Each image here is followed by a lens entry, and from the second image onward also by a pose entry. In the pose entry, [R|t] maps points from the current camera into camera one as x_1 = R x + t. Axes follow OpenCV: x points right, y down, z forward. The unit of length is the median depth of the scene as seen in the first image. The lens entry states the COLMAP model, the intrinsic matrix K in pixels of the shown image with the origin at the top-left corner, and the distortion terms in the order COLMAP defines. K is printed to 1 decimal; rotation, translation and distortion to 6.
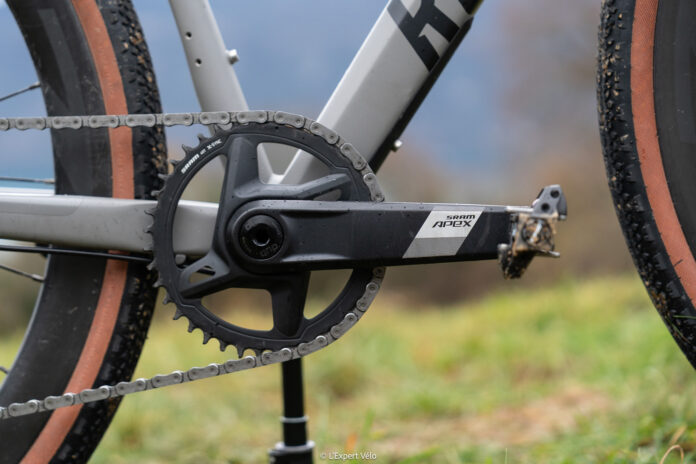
lens RADIAL K [[1355.4, 0, 348.0], [0, 1355.4, 232.0], [0, 0, 1]] dist [0.000835, -0.111632]
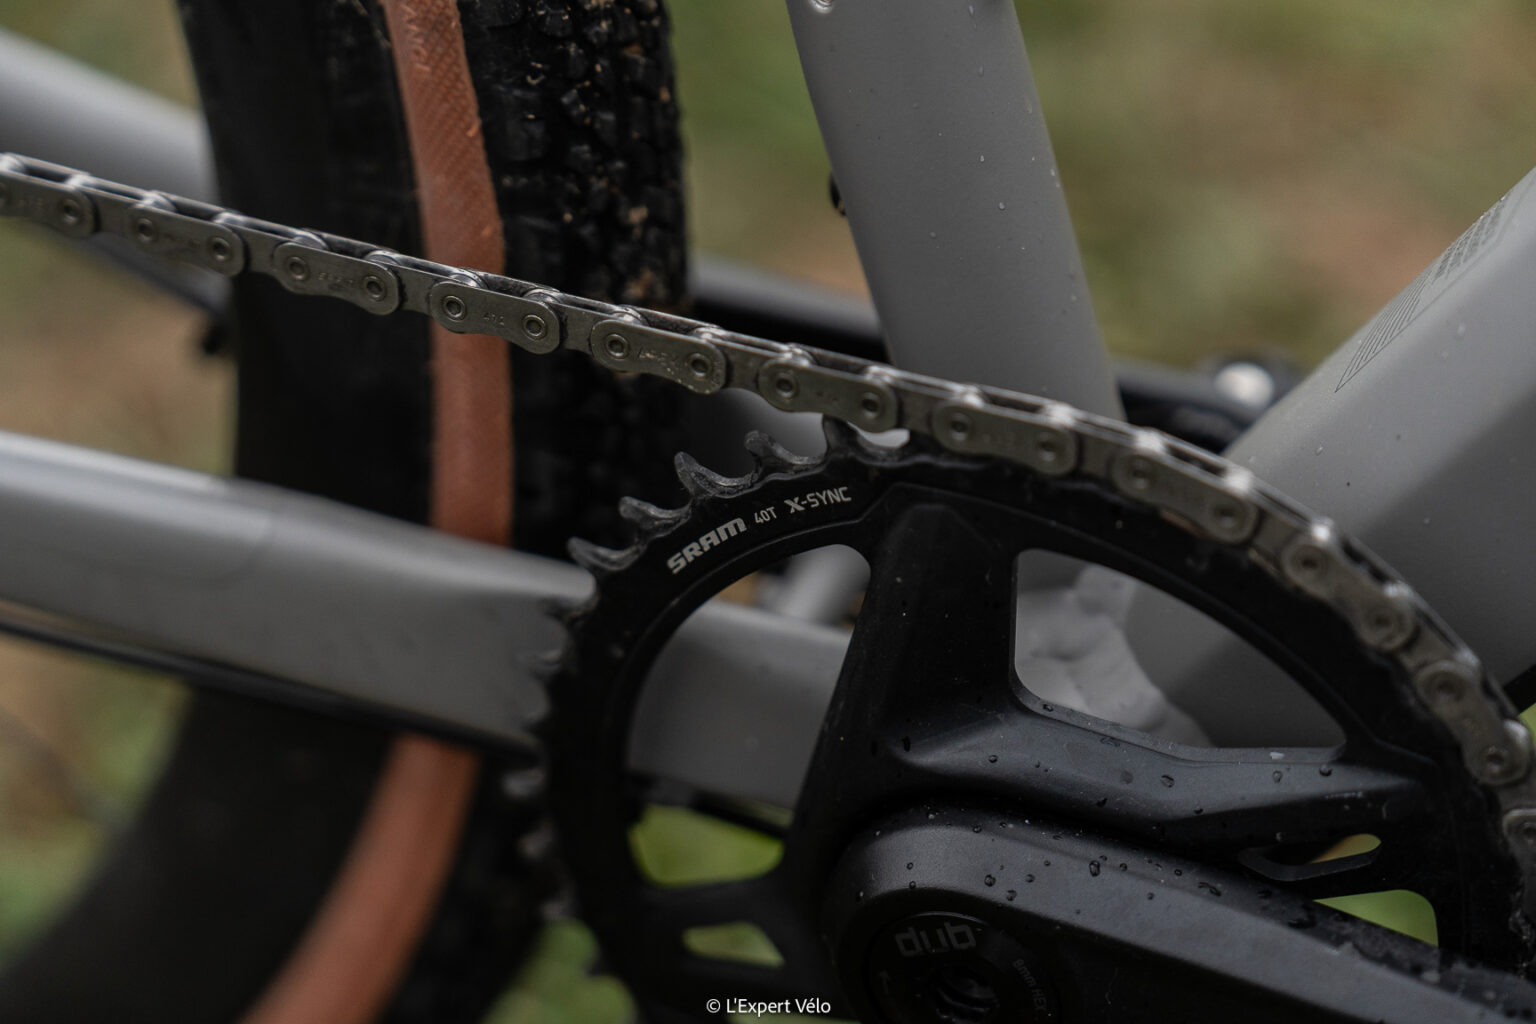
lens RADIAL K [[2991.3, 0, 768.0], [0, 2991.3, 512.0], [0, 0, 1]] dist [0.000835, -0.111632]
pose [[0.979211, 0.158459, -0.126635, -0.038919], [-0.149243, 0.985617, 0.079278, -0.087037], [0.137376, -0.058731, 0.988776, 0.451588]]
